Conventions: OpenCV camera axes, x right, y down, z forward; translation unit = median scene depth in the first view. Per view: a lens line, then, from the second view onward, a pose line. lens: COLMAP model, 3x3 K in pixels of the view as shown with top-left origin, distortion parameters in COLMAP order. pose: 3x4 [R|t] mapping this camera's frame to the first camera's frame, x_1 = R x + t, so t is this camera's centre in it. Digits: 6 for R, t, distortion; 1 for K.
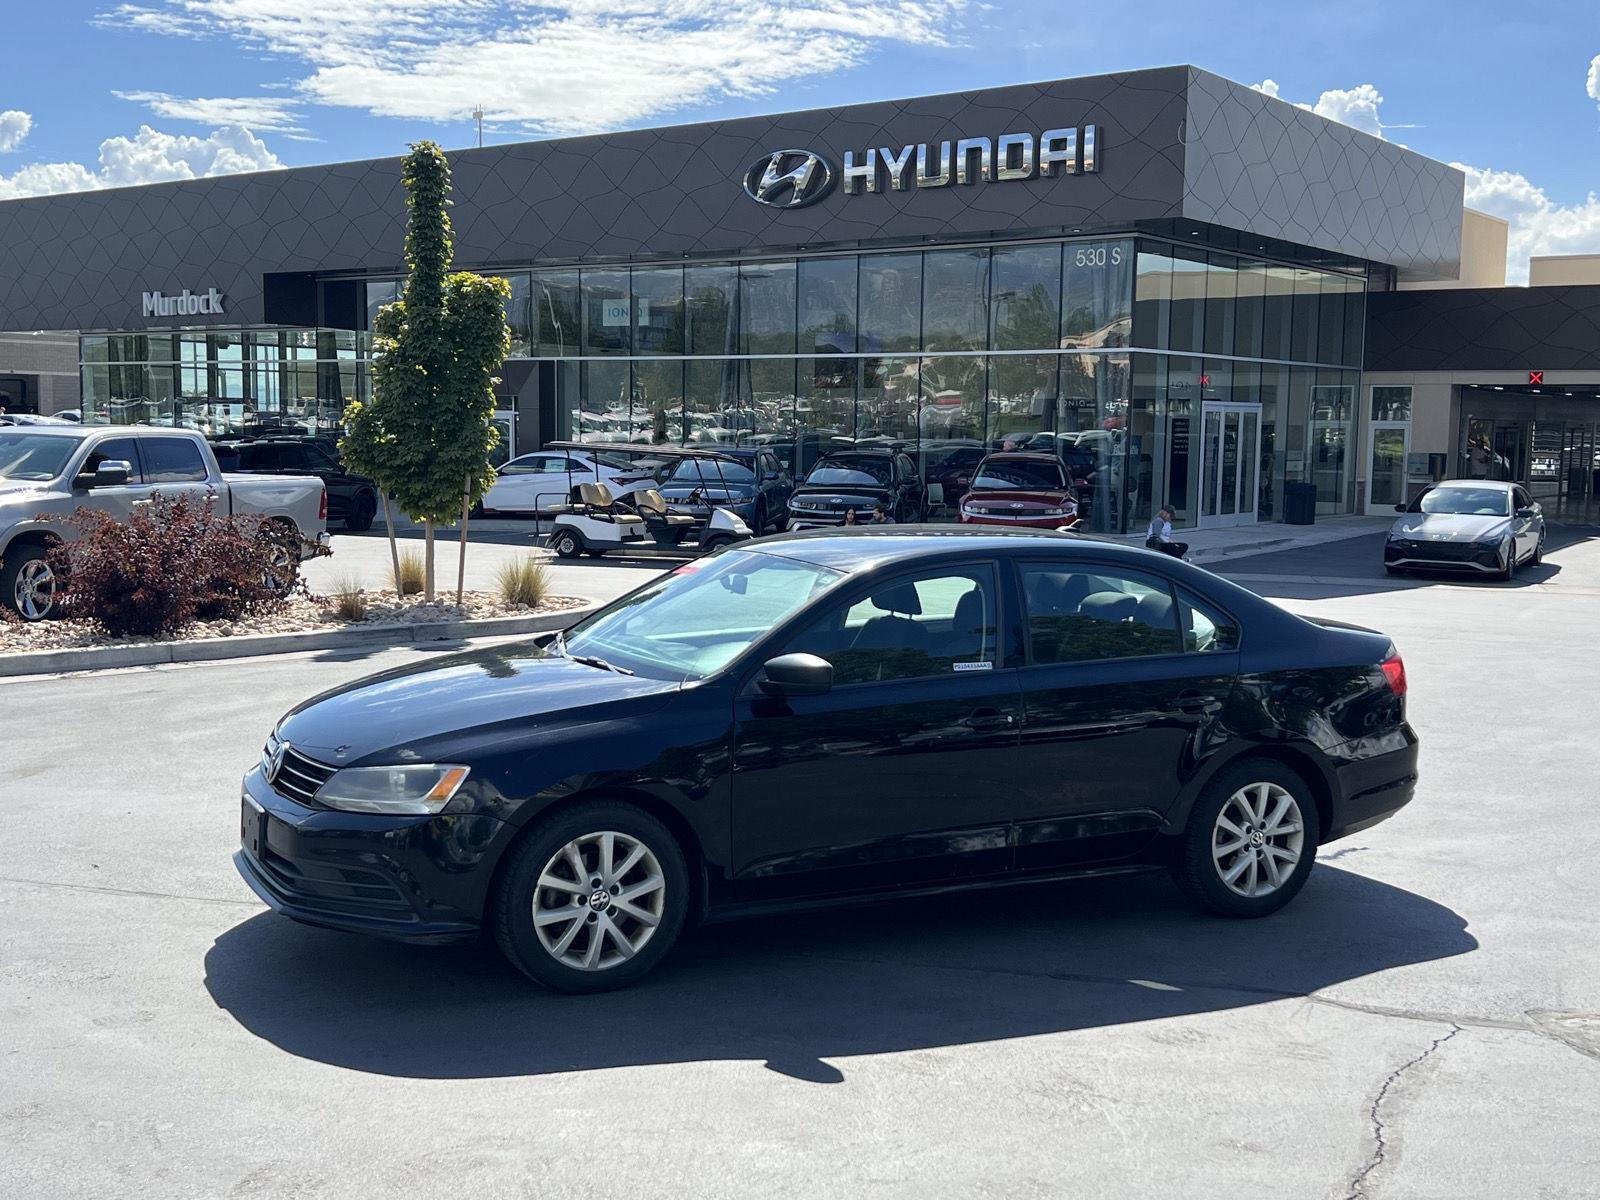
lens RADIAL K [[1796.7, 0, 807.3], [0, 1796.7, 596.3], [0, 0, 1]] dist [0.021441, 0.000000]
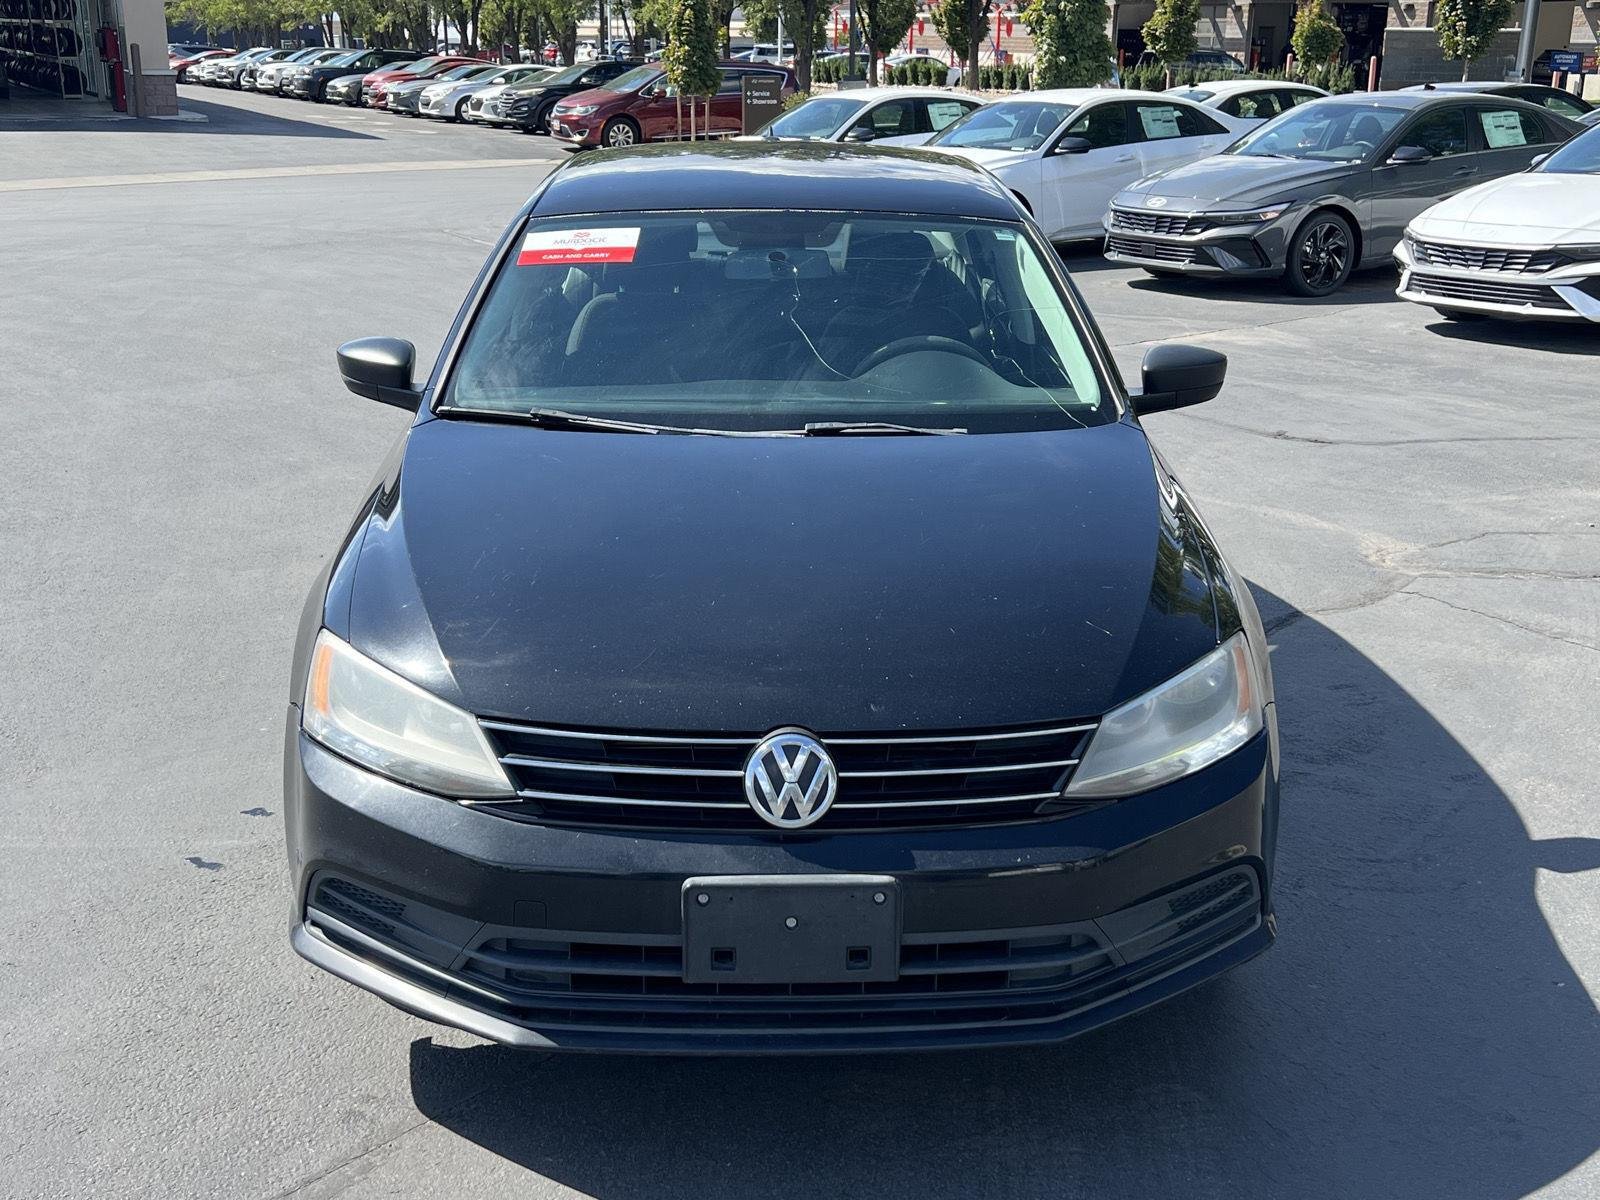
lens RADIAL K [[1796.7, 0, 807.8], [0, 1796.7, 607.7], [0, 0, 1]] dist [0.021441, 0.000000]
pose [[0.435740, -0.282198, 0.854690, -0.135661], [0.079967, 0.957961, 0.275527, -0.014294], [-0.896513, -0.051711, 0.439989, 0.165626]]
